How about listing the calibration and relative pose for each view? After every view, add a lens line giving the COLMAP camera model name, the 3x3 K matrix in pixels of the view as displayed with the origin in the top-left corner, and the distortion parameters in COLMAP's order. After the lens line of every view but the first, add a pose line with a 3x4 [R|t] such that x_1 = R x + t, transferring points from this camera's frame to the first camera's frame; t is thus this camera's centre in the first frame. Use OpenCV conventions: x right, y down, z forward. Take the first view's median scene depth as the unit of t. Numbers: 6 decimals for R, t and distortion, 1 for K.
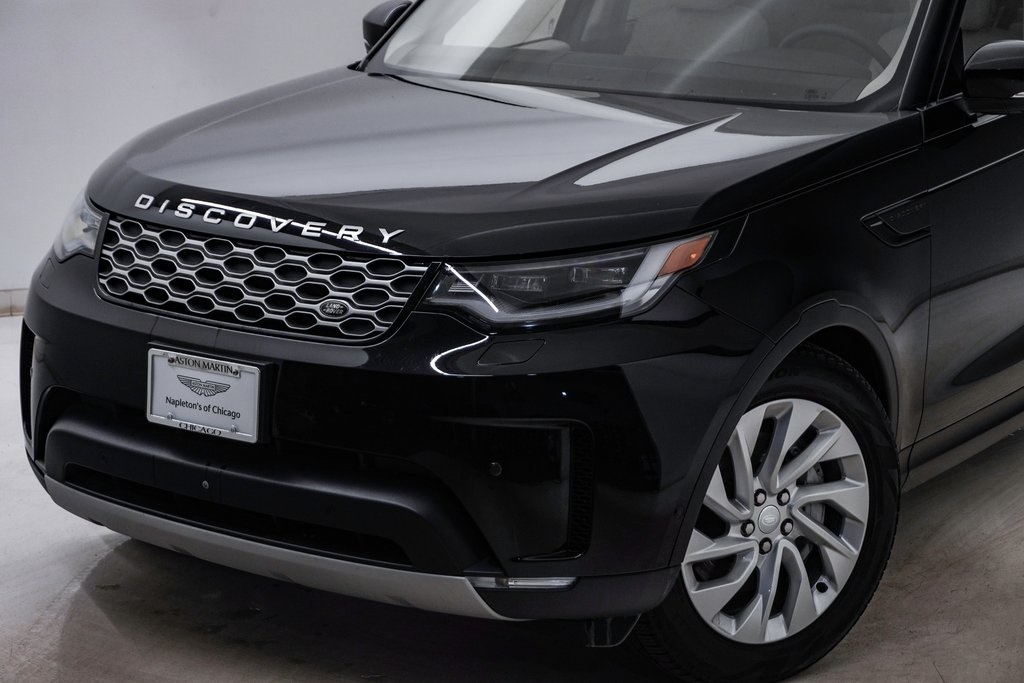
lens RADIAL K [[2197.7, 0, 509.8], [0, 2197.7, 352.6], [0, 0, 1]] dist [-0.154919, 0.000000]
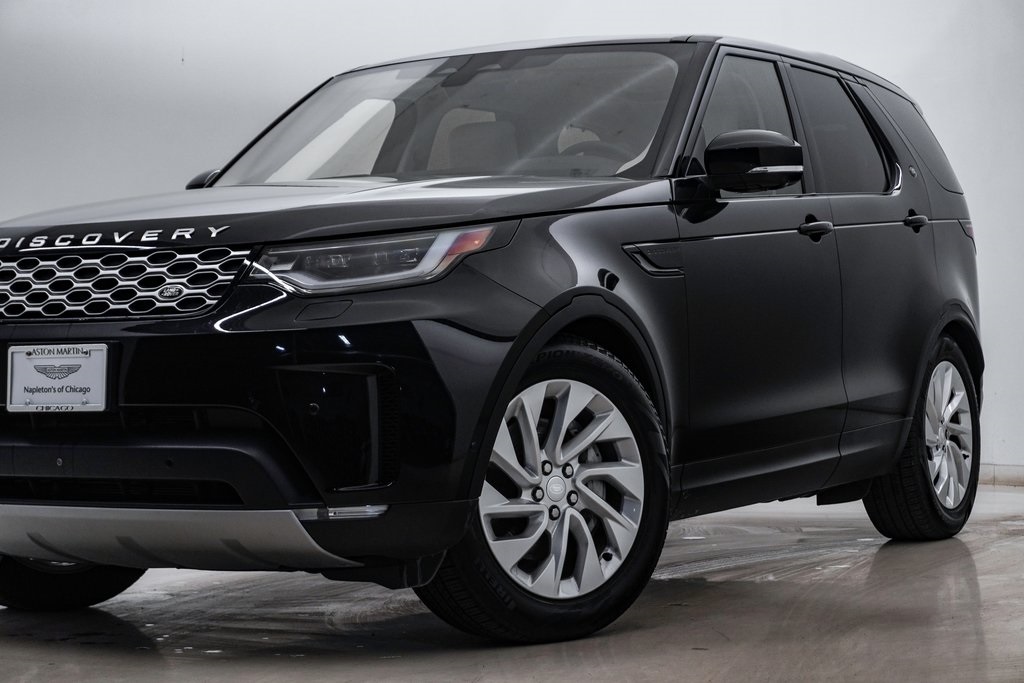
lens RADIAL K [[2197.7, 0, 514.8], [0, 2197.7, 343.2], [0, 0, 1]] dist [-0.154919, 0.000000]
pose [[0.995337, -0.034323, 0.090144, -0.003714], [0.053651, 0.973643, -0.221677, 0.257009], [-0.080160, 0.225480, 0.970945, -0.127859]]
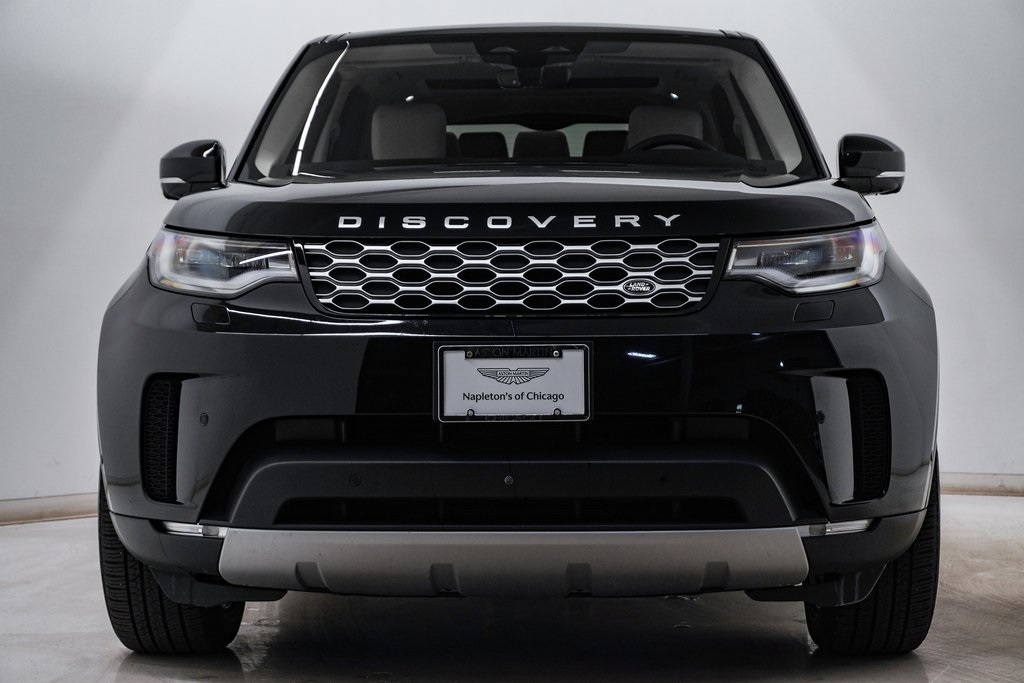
lens RADIAL K [[2197.7, 0, 518.3], [0, 2197.7, 345.6], [0, 0, 1]] dist [-0.154919, 0.000000]
pose [[0.840480, -0.024546, 0.541286, -0.648434], [0.138748, 0.975416, -0.171207, 0.165966], [-0.523776, 0.218999, 0.823224, 0.171462]]
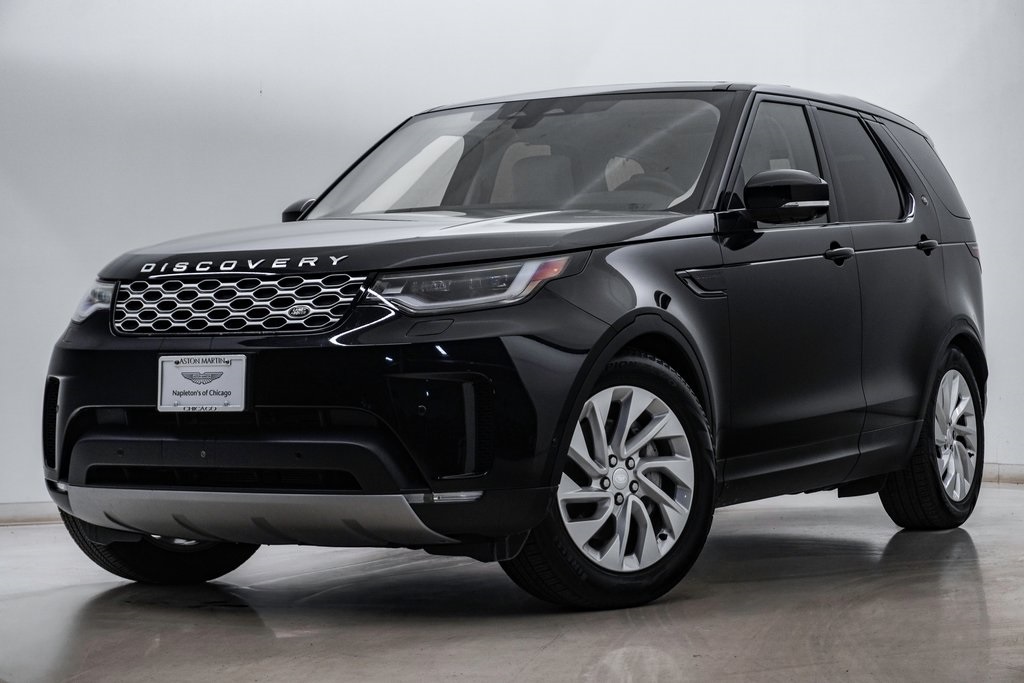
lens RADIAL K [[2197.7, 0, 512.8], [0, 2197.7, 335.9], [0, 0, 1]] dist [-0.154919, 0.000000]
pose [[0.996045, -0.029915, 0.083658, -0.058332], [0.048211, 0.972907, -0.226114, 0.295145], [-0.074627, 0.229253, 0.970502, -0.327410]]
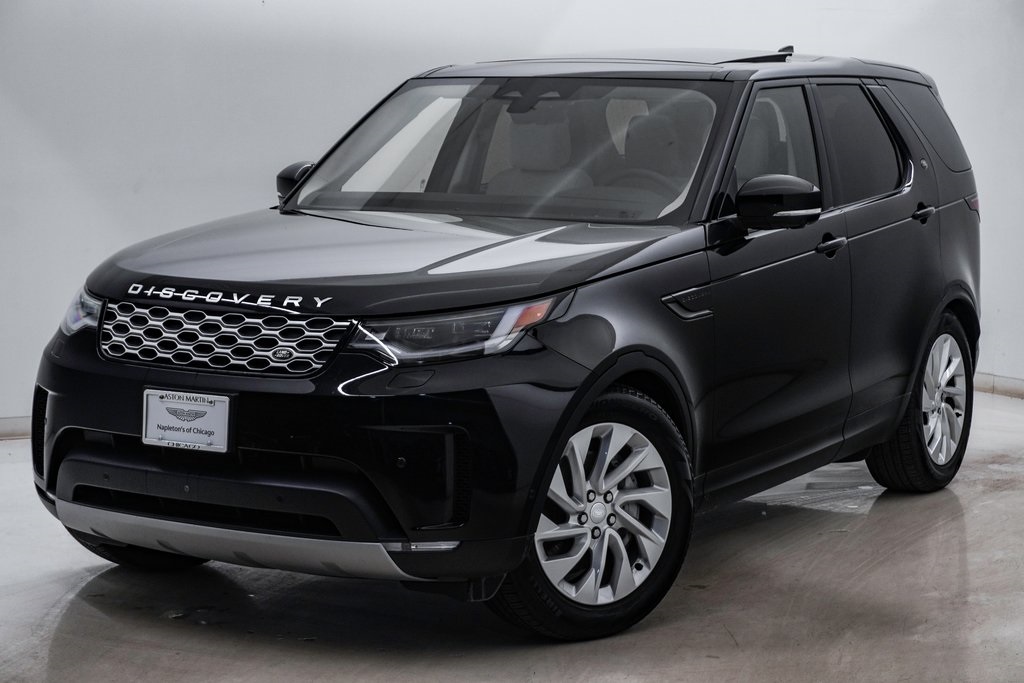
lens RADIAL K [[2197.7, 0, 508.3], [0, 2197.7, 344.3], [0, 0, 1]] dist [-0.154919, 0.000000]
pose [[0.997387, -0.012643, 0.071123, -0.033914], [0.020473, 0.993670, -0.110454, 0.122702], [-0.069276, 0.111621, 0.991333, -0.368199]]
